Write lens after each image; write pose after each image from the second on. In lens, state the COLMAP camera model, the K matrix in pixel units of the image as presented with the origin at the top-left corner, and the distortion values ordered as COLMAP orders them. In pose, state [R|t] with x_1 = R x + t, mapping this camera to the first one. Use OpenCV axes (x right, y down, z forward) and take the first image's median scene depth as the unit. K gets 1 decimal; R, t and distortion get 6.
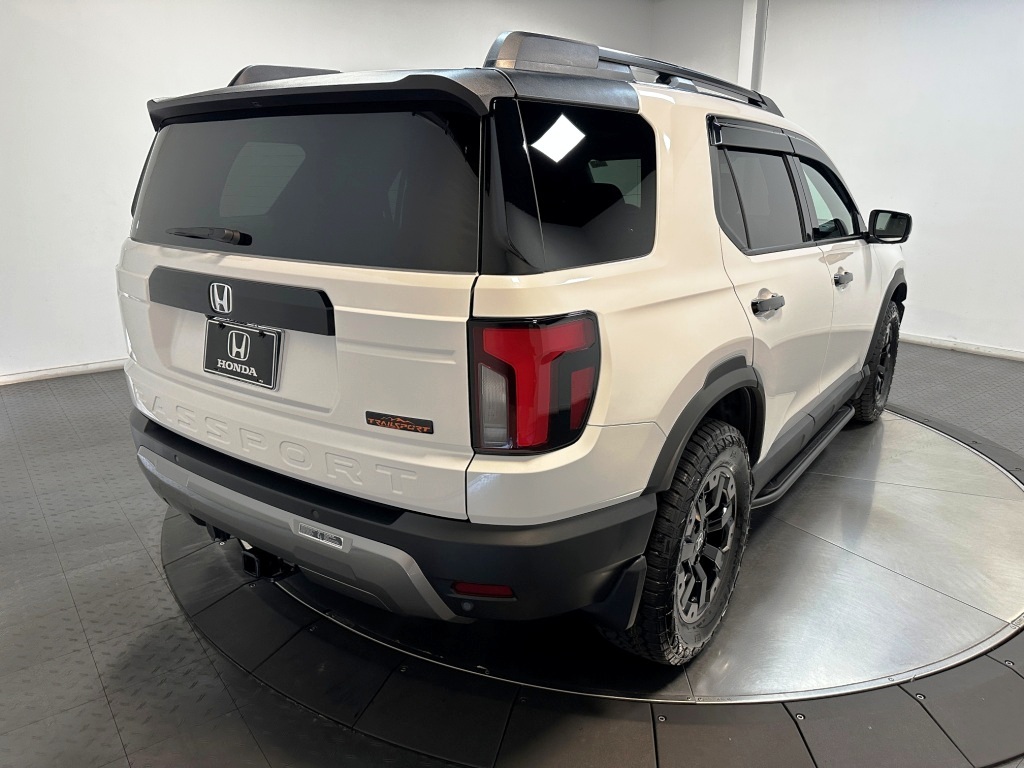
lens RADIAL K [[727.8, 0, 513.6], [0, 727.8, 381.9], [0, 0, 1]] dist [0.007767, -0.032310]
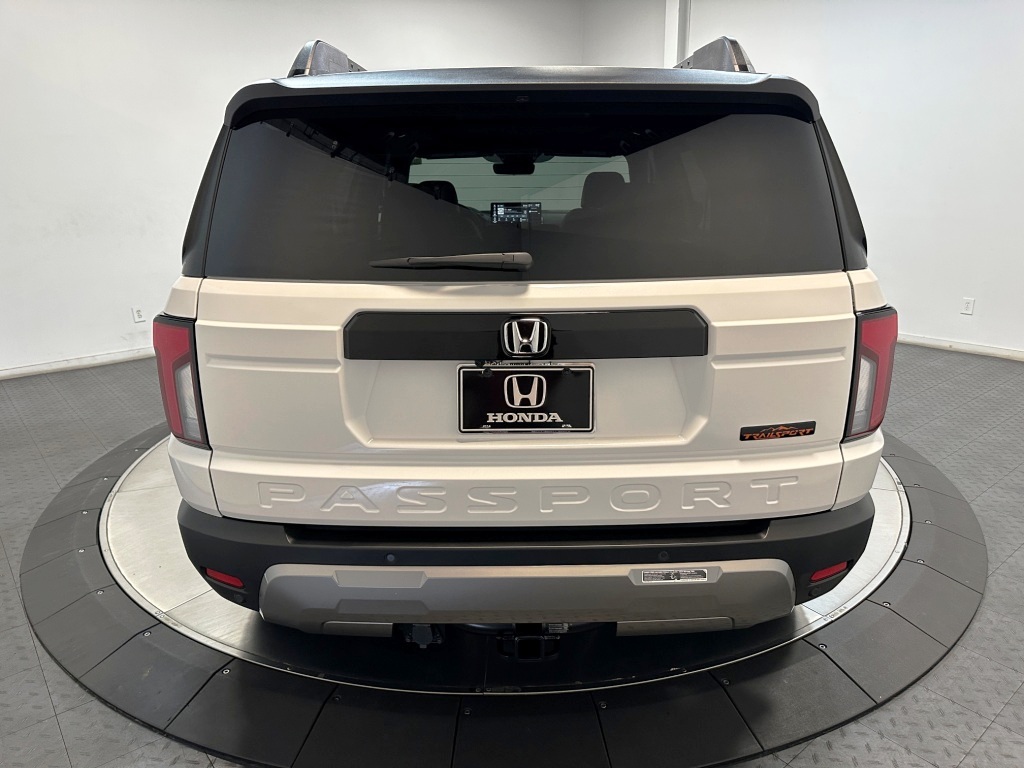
lens RADIAL K [[727.8, 0, 505.5], [0, 727.8, 374.9], [0, 0, 1]] dist [0.007767, -0.032310]
pose [[0.844719, -0.173562, 0.506287, -0.843406], [0.177408, 0.983279, 0.041084, -0.109868], [-0.504952, 0.055115, 0.861386, 0.298372]]
